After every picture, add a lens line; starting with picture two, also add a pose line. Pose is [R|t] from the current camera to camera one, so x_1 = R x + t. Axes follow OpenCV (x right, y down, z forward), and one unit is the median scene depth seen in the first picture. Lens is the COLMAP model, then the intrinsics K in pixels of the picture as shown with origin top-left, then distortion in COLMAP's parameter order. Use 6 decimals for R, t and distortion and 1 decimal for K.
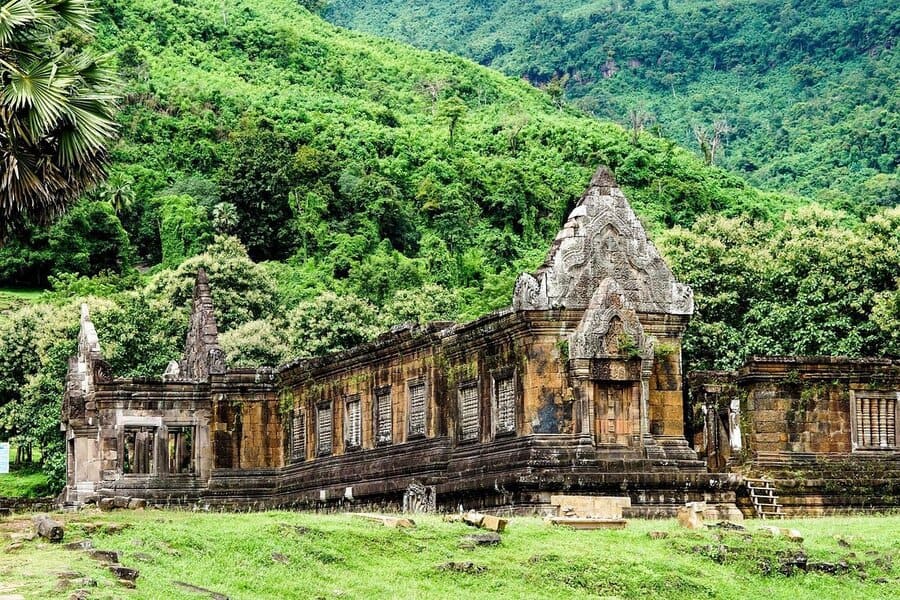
lens RADIAL K [[2356.9, 0, 450.0], [0, 2356.9, 300.0], [0, 0, 1]] dist [0.521931, -0.126440]
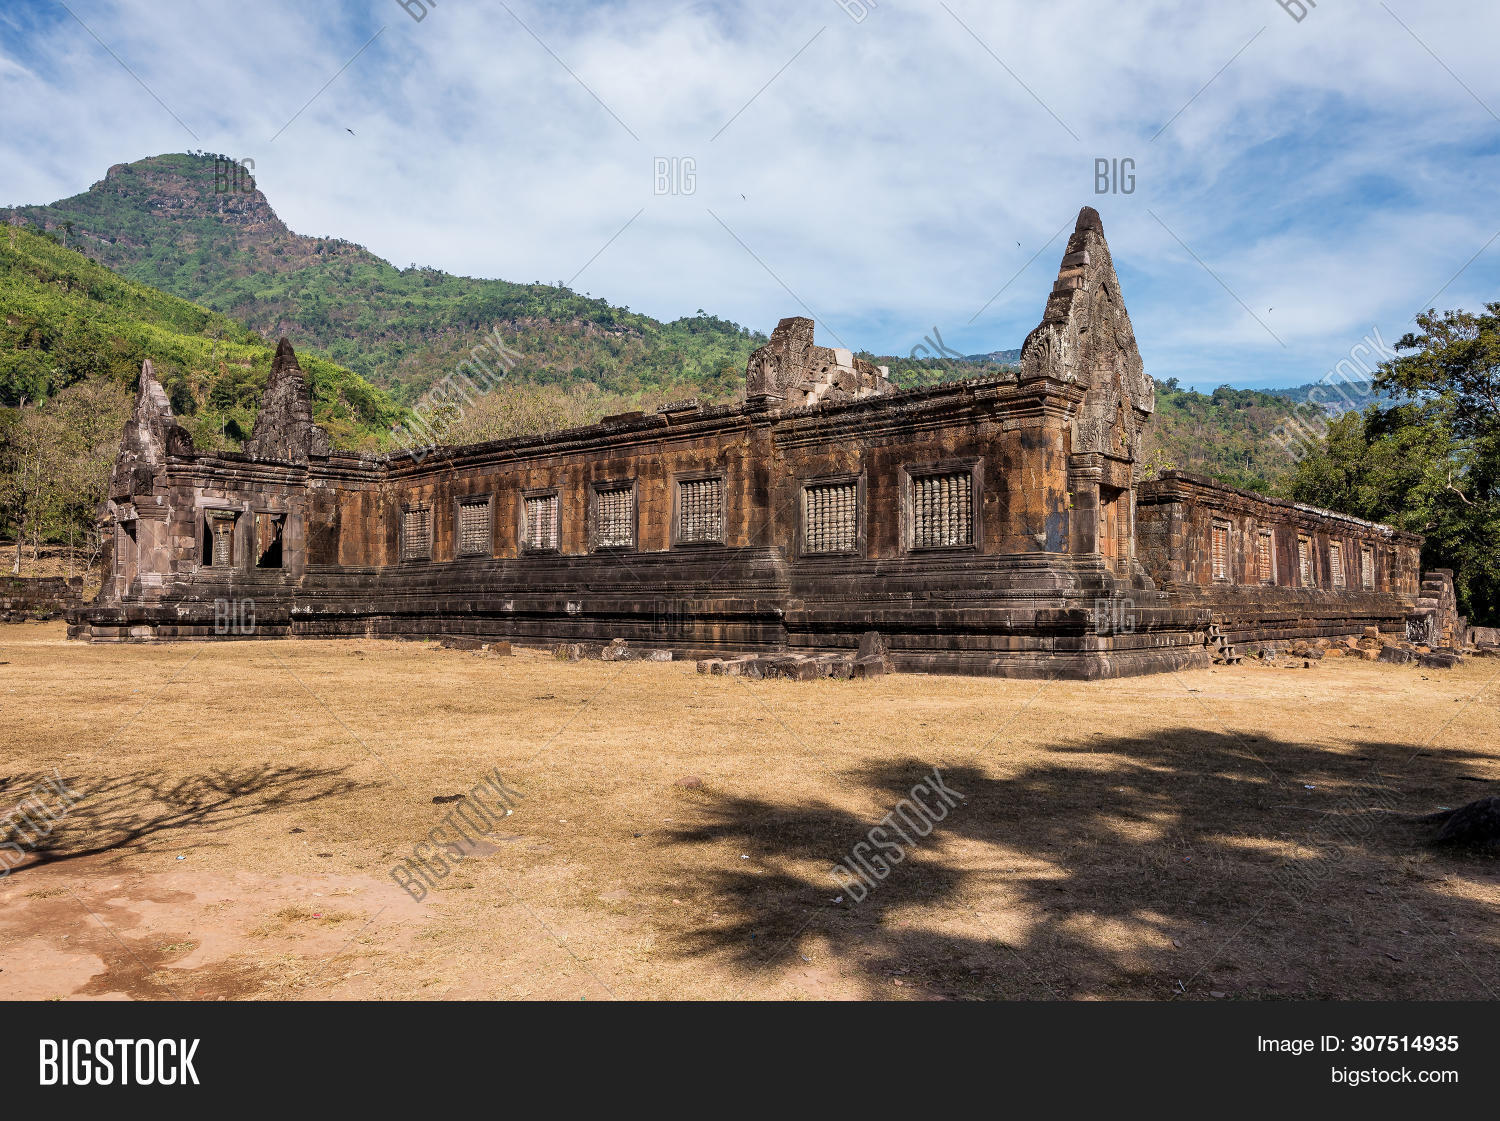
lens RADIAL K [[1139.3, 0, 750.0], [0, 1139.3, 560.5], [0, 0, 1]] dist [-0.058381, 0.001868]
pose [[0.873235, 0.042503, 0.485442, -0.192290], [-0.075654, 0.995935, 0.048890, 0.044955], [-0.481391, -0.079418, 0.872901, 0.677806]]
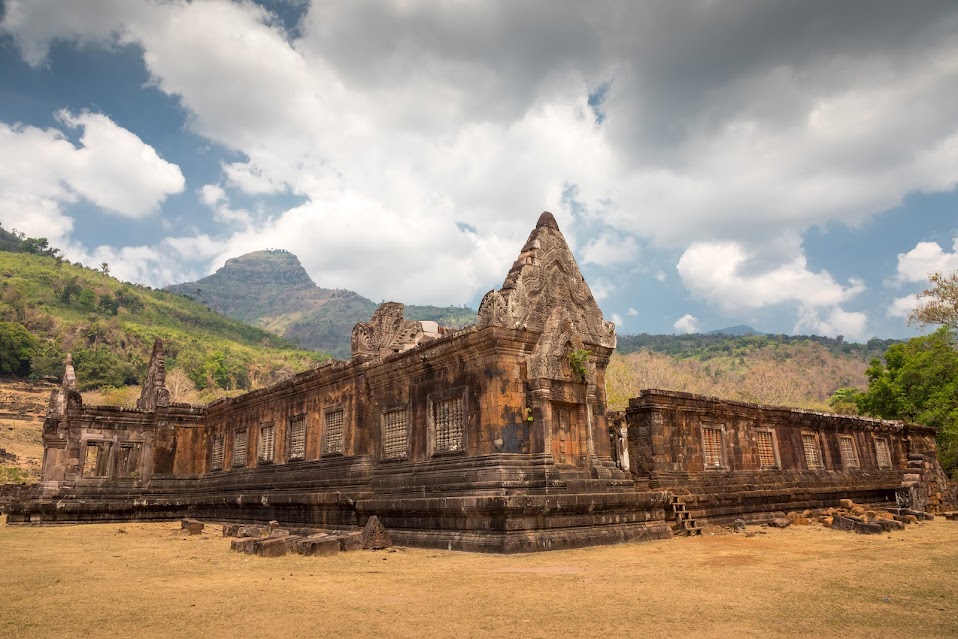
lens RADIAL K [[664.3, 0, 479.0], [0, 664.3, 319.5], [0, 0, 1]] dist [-0.048438, 0.001519]
pose [[0.944106, 0.083432, 0.318910, -0.058297], [-0.034845, 0.987279, -0.155132, 0.041076], [-0.327796, 0.135349, 0.935003, 0.676738]]
